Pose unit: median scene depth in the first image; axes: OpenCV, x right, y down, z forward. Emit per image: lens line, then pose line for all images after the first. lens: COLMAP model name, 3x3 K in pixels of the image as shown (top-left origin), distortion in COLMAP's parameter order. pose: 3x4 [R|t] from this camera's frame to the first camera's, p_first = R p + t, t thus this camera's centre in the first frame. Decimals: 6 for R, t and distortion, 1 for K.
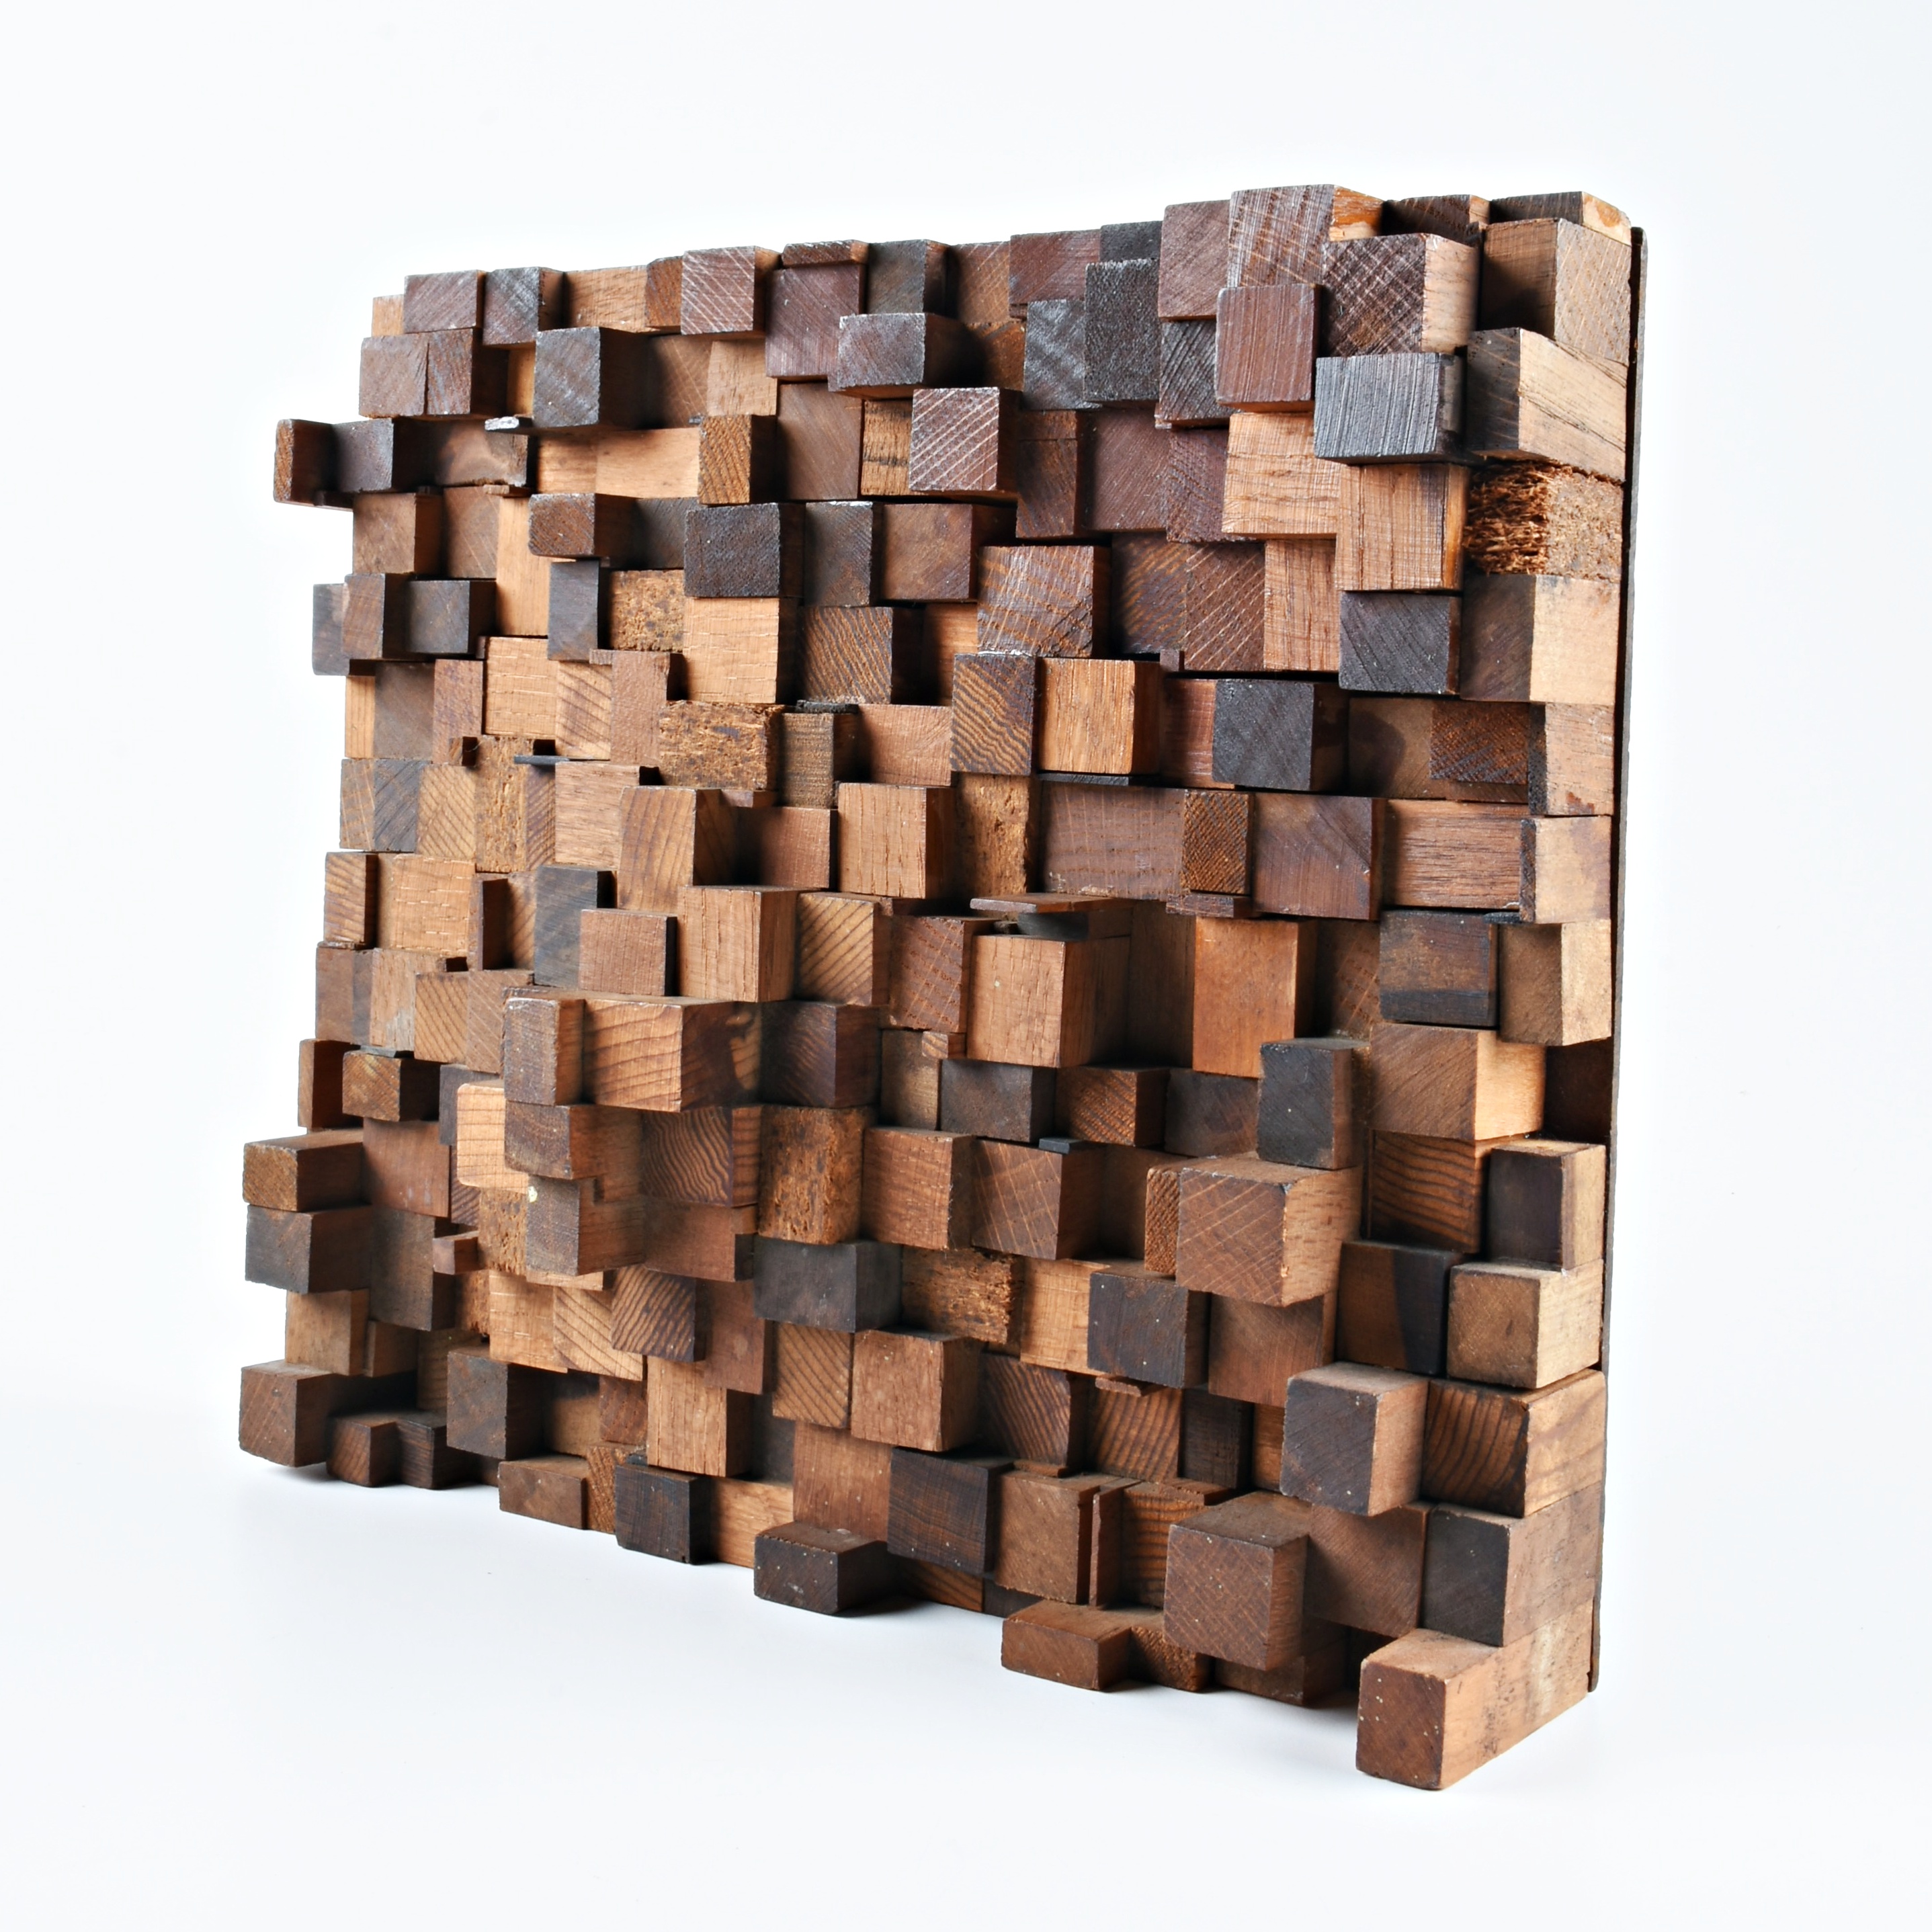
lens RADIAL K [[2940.2, 0, 993.0], [0, 2940.2, 815.5], [0, 0, 1]] dist [0.005422, 0.000000]
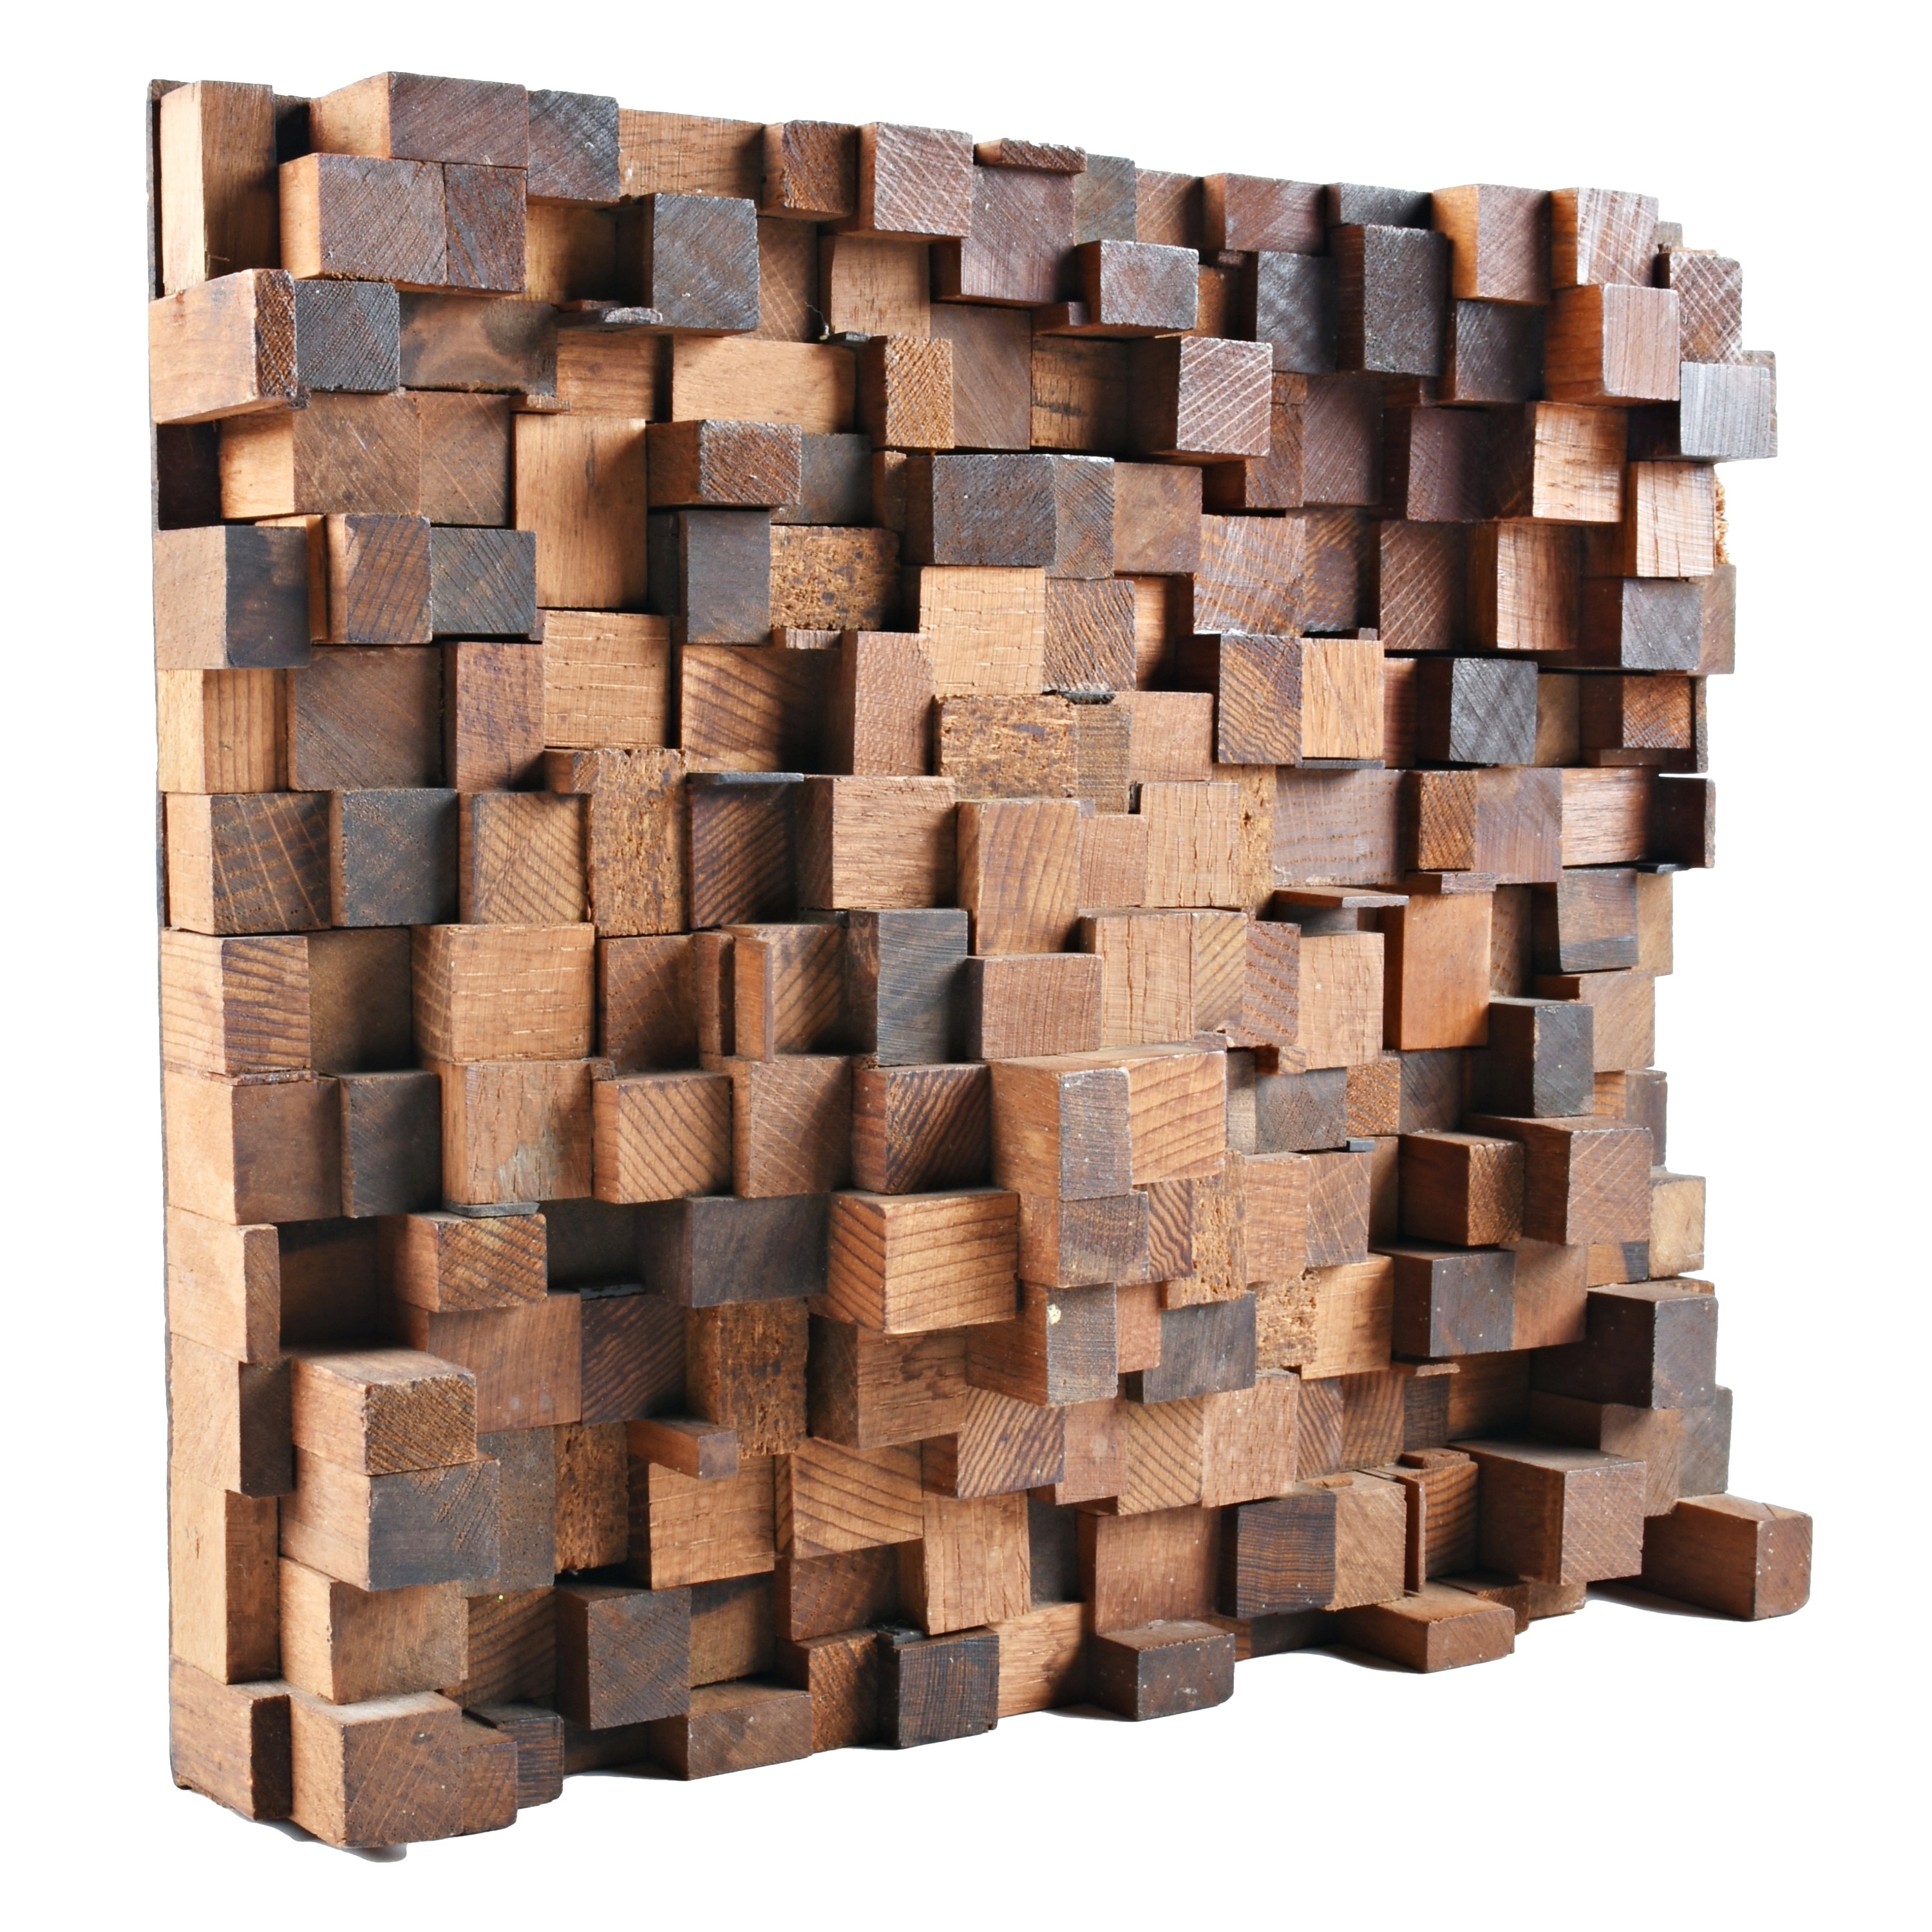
lens RADIAL K [[3476.5, 0, 966.1], [0, 3476.5, 969.5], [0, 0, 1]] dist [-0.014614, 0.000000]
pose [[0.378459, -0.103059, 0.919863, -1.037081], [0.038495, 0.994675, 0.095603, -0.057443], [-0.924817, -0.000772, 0.380411, 0.662634]]
